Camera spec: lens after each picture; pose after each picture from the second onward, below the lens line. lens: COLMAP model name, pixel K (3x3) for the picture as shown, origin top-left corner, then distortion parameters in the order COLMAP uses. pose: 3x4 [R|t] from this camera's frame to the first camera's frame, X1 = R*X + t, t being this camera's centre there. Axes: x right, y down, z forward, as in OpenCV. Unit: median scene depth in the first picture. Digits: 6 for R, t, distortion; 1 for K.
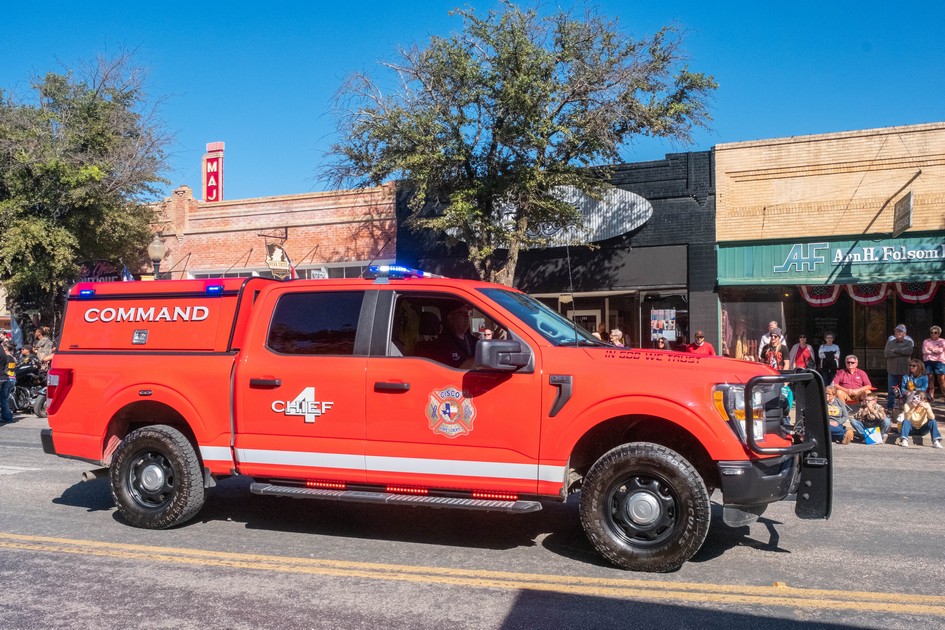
lens RADIAL K [[806.3, 0, 466.2], [0, 806.3, 295.2], [0, 0, 1]] dist [-0.011391, 0.033032]
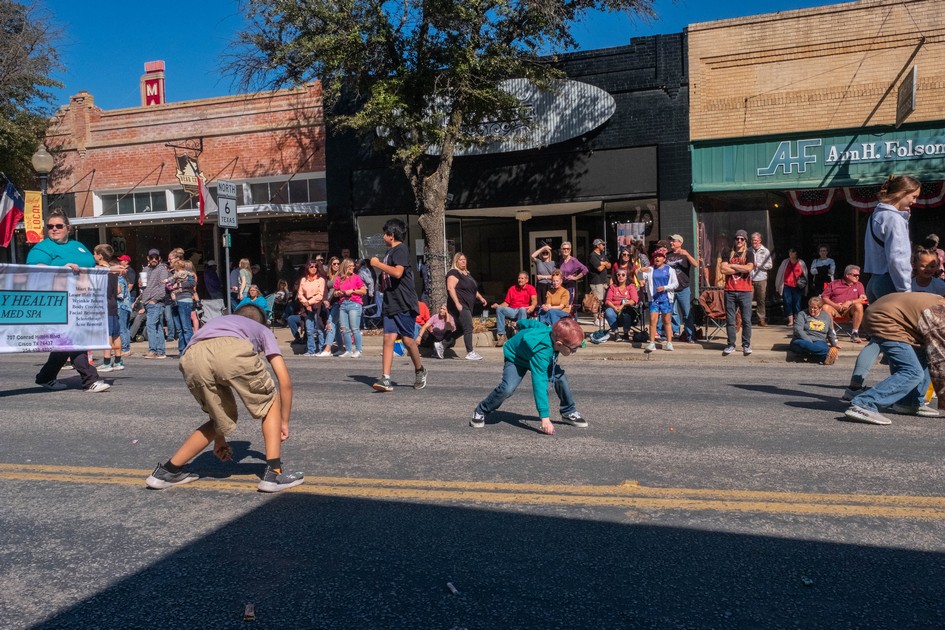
lens RADIAL K [[855.5, 0, 460.1], [0, 855.5, 324.6], [0, 0, 1]] dist [0.002751, 0.026385]
pose [[0.999857, -0.014844, -0.008072, 0.069582], [0.015531, 0.995543, 0.093022, 0.040044], [0.006656, -0.093134, 0.995631, 0.067809]]
